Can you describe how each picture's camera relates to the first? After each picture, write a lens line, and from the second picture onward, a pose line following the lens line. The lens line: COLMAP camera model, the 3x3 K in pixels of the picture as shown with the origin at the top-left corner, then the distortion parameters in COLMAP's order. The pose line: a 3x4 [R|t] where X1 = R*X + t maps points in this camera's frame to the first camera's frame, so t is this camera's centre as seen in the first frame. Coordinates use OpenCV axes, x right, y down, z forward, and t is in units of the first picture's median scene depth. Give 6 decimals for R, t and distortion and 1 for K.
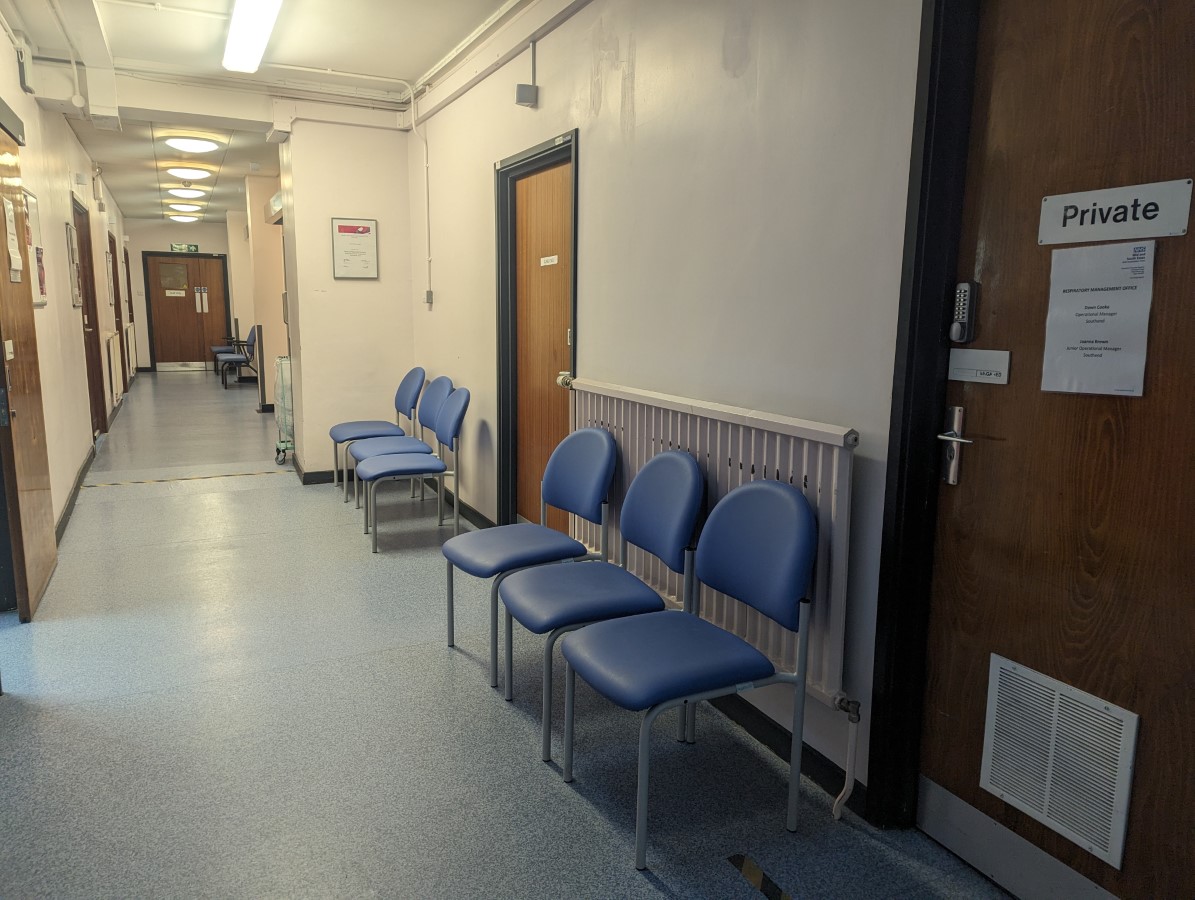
lens RADIAL K [[838.5, 0, 597.5], [0, 838.5, 450.0], [0, 0, 1]] dist [0.080354, -0.084792]
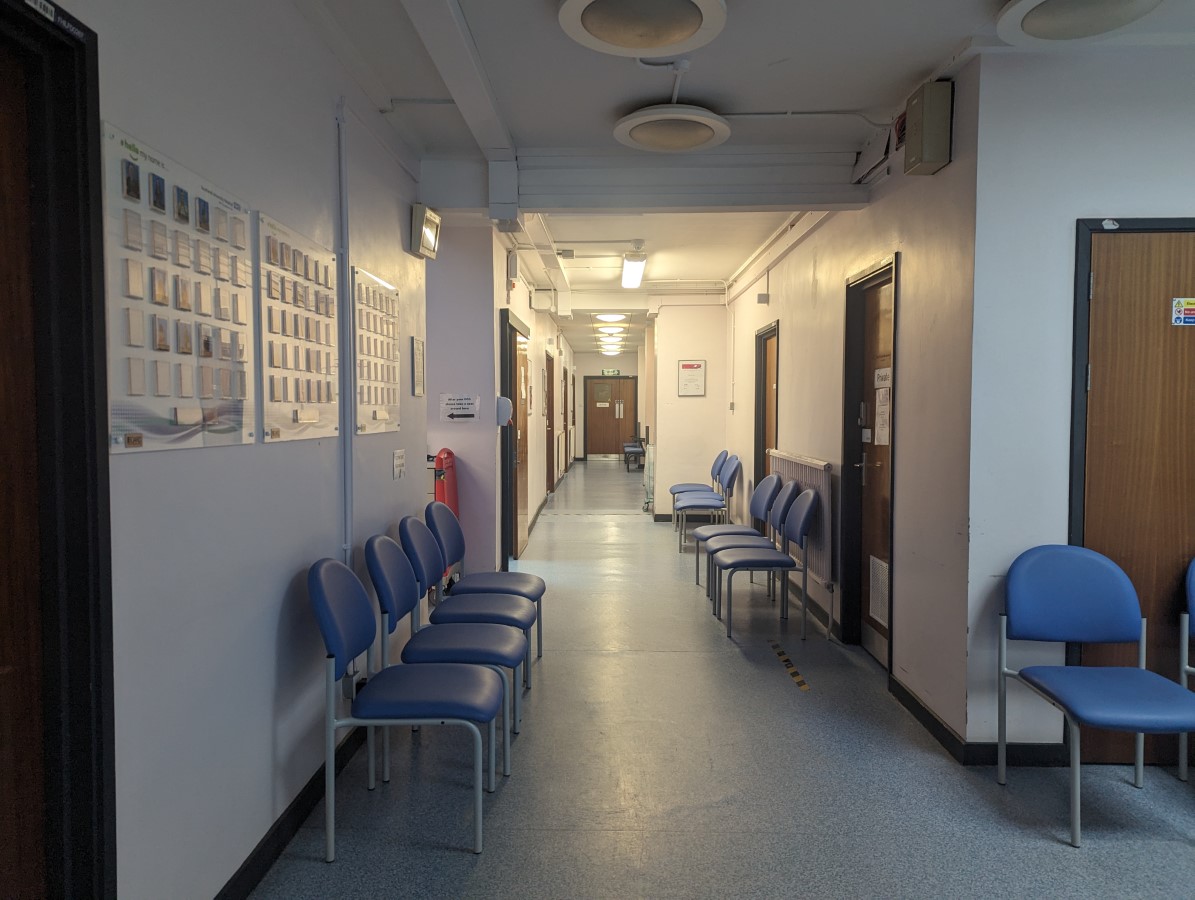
lens RADIAL K [[838.5, 0, 597.5], [0, 838.5, 450.0], [0, 0, 1]] dist [0.080354, -0.084792]
pose [[0.890955, 0.009161, -0.454000, 0.245610], [-0.064129, 0.992314, -0.105827, 0.071000], [0.449541, 0.123402, 0.884695, -0.423027]]
